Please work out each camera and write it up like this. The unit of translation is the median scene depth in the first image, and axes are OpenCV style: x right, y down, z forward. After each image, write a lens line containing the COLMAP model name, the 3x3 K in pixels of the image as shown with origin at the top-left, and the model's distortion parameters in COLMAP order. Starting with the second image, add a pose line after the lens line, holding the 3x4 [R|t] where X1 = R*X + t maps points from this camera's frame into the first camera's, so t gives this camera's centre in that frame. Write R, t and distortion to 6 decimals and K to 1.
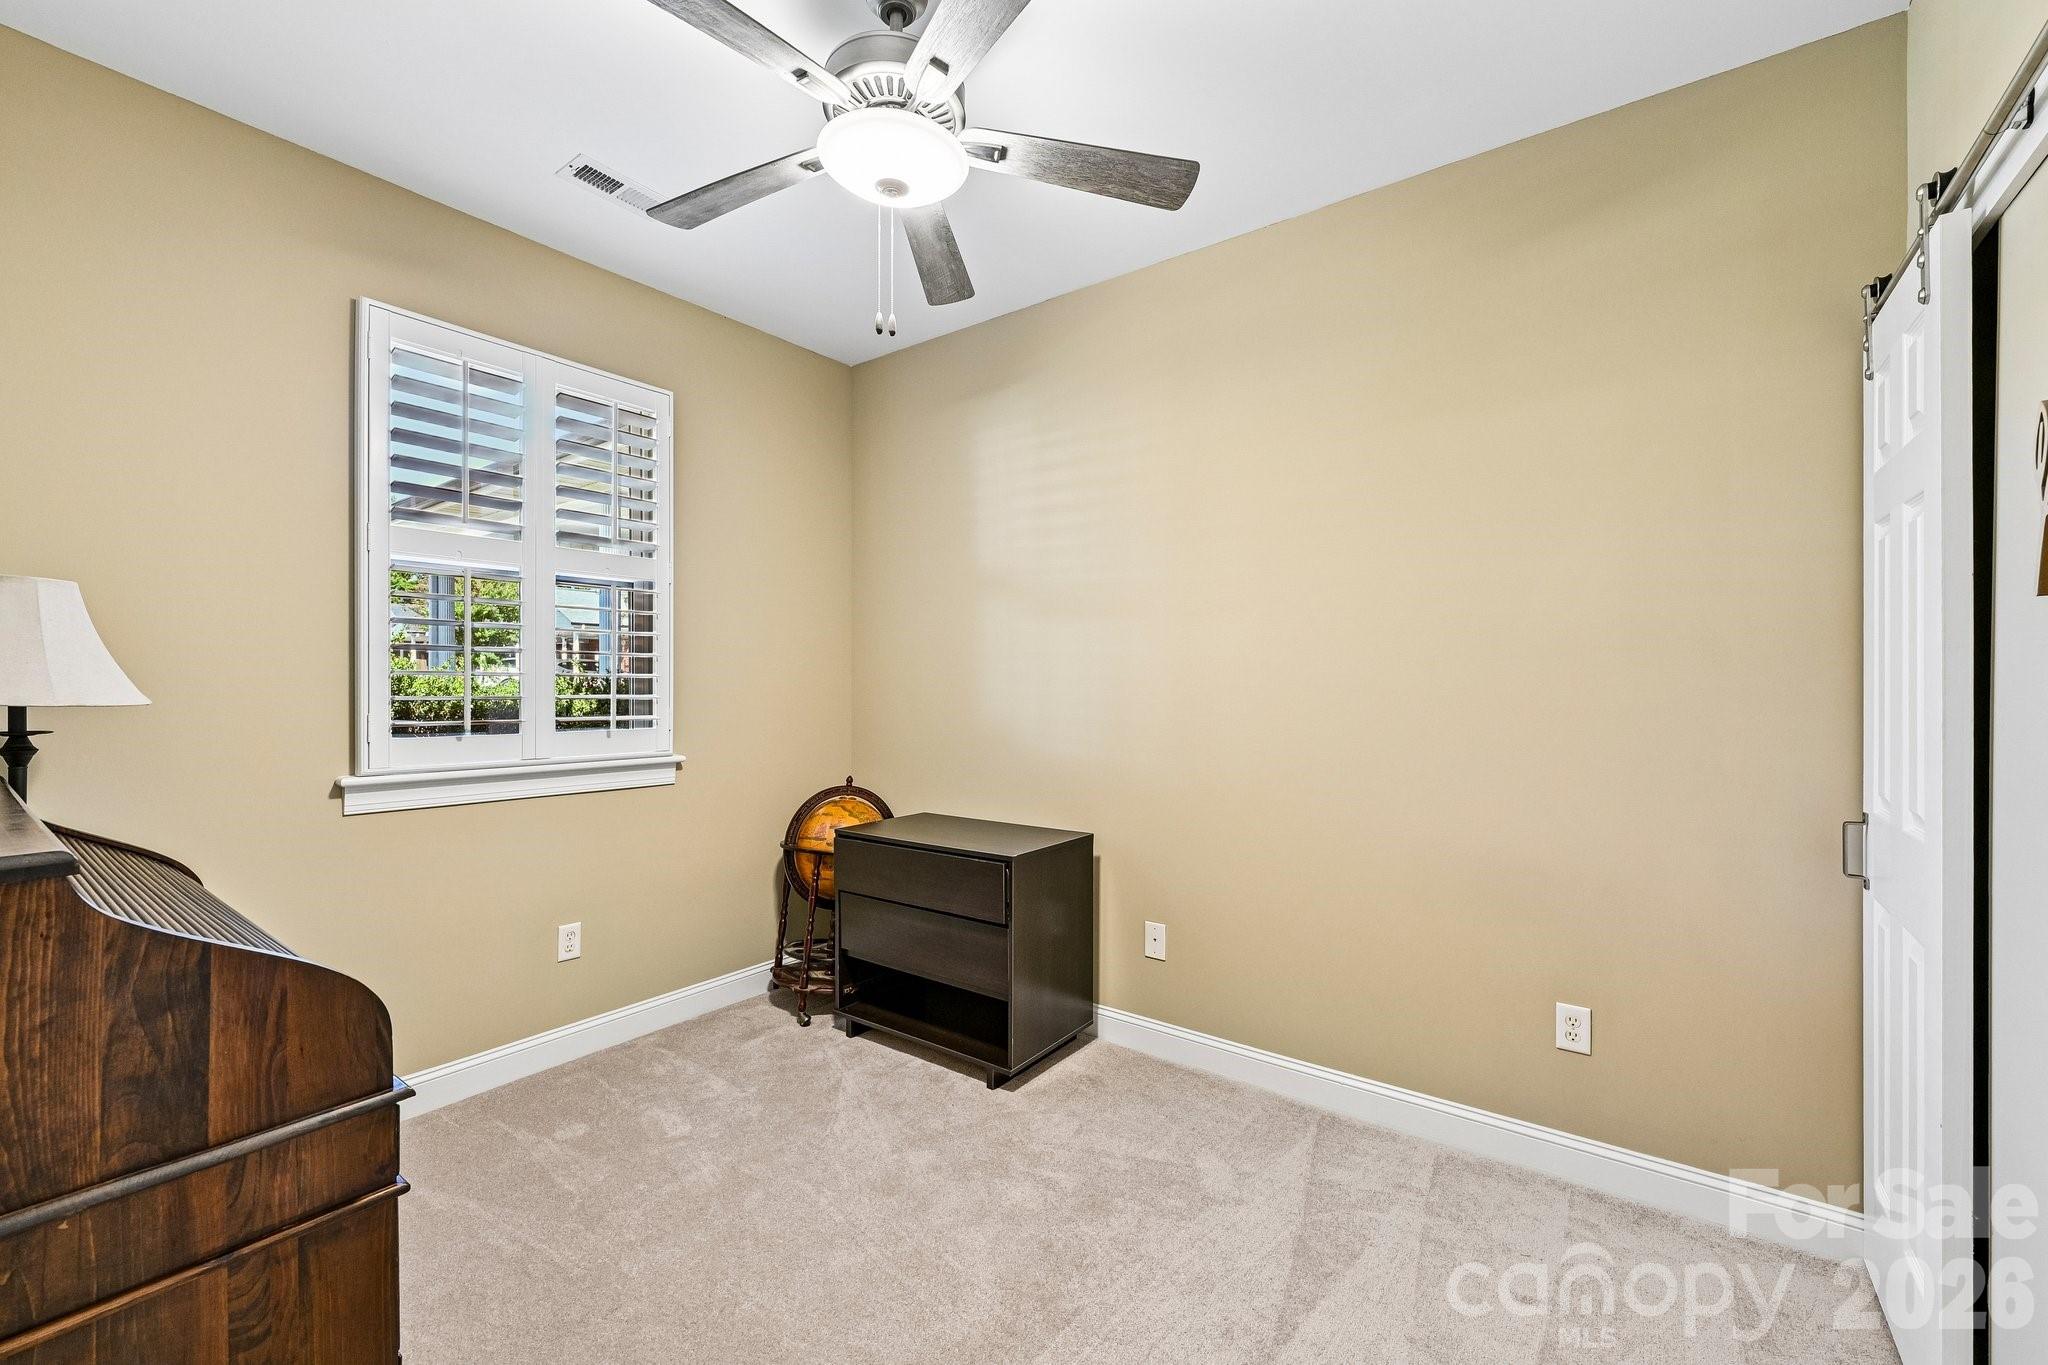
lens RADIAL K [[824.8, 0, 1018.8], [0, 824.8, 675.6], [0, 0, 1]] dist [-0.001441, -0.000548]
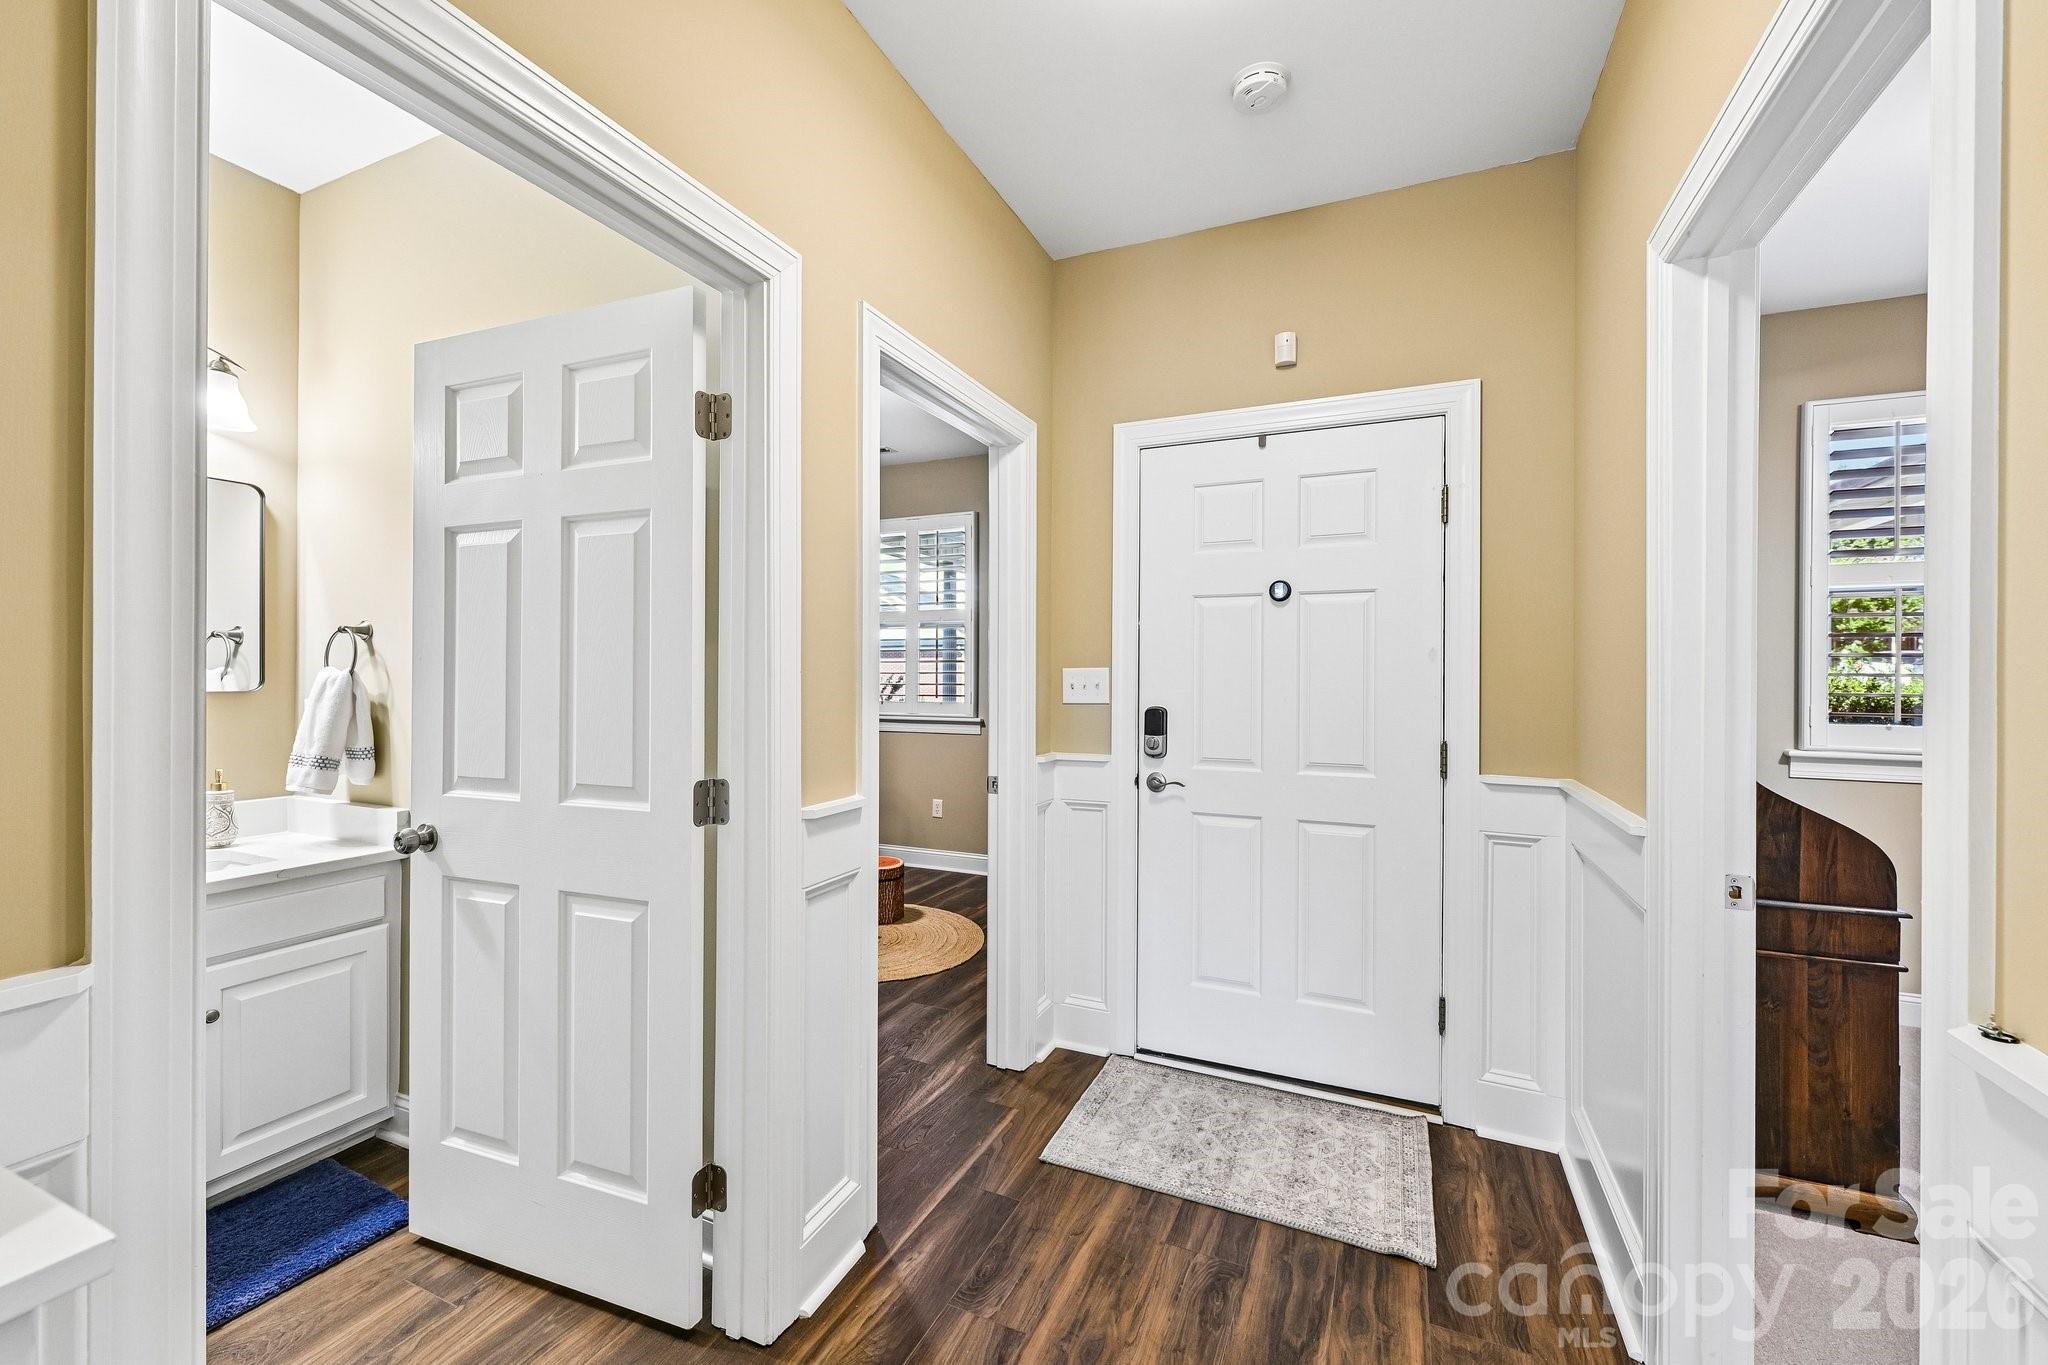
lens RADIAL K [[824.8, 0, 1018.8], [0, 824.8, 675.6], [0, 0, 1]] dist [-0.001441, -0.000548]
pose [[0.209864, 0.003777, -0.977723, 0.268137], [-0.000337, 0.999993, 0.003790, -0.006841], [0.977731, -0.000466, 0.209864, -0.568686]]
